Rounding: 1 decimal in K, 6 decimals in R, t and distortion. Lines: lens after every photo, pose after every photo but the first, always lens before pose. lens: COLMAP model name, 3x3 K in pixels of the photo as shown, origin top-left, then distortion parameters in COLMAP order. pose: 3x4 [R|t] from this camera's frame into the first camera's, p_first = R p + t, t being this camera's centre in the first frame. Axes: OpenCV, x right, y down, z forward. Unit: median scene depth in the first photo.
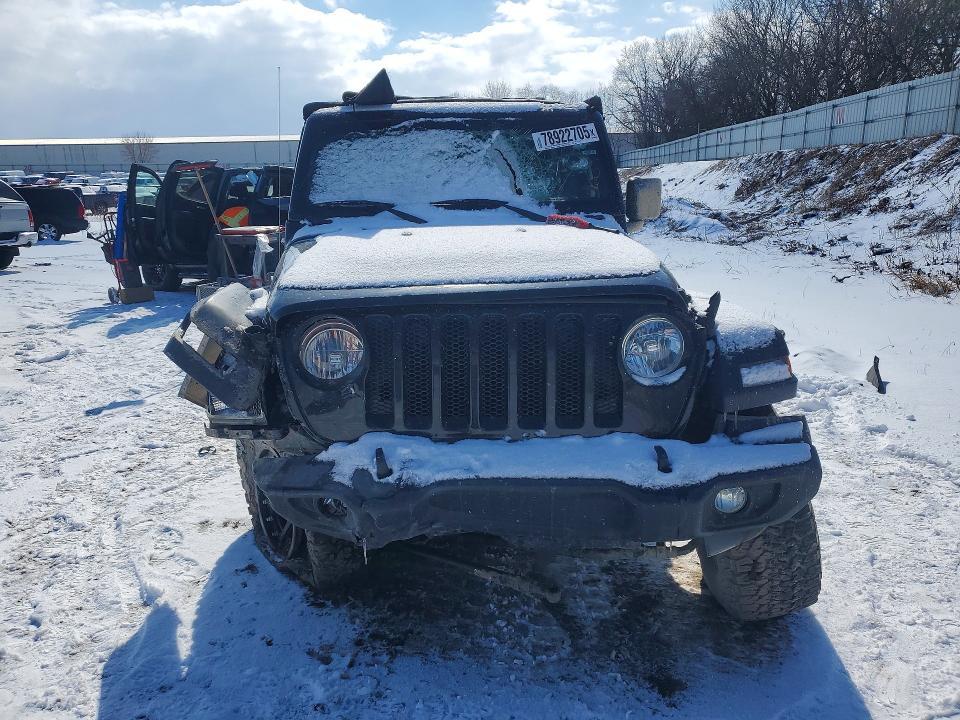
lens RADIAL K [[757.4, 0, 475.3], [0, 757.4, 360.4], [0, 0, 1]] dist [0.011300, -0.011600]
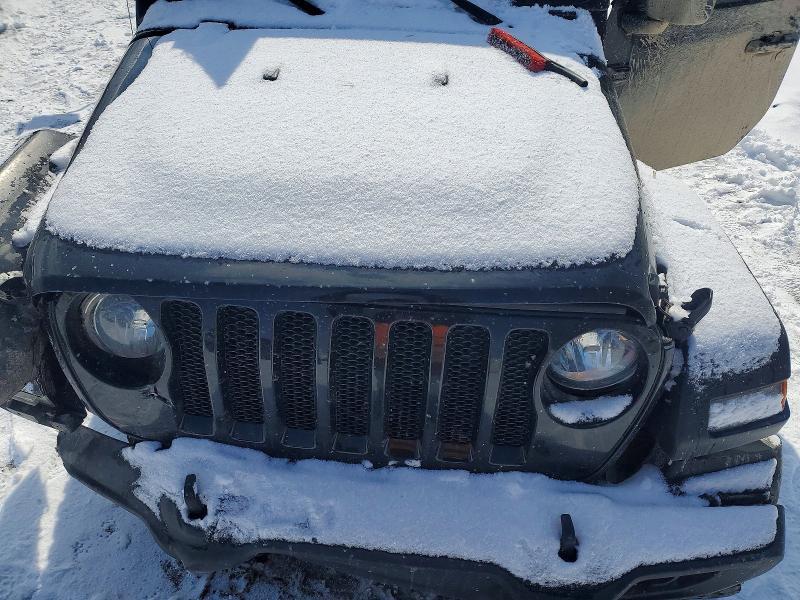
lens RADIAL K [[631.2, 0, 405.7], [0, 631.2, 300.7], [0, 0, 1]] dist [0.011300, -0.011600]
pose [[0.995002, 0.093811, -0.034217, 0.089026], [-0.067777, 0.886108, 0.458496, -0.338239], [0.073332, -0.453885, 0.888037, 0.543395]]
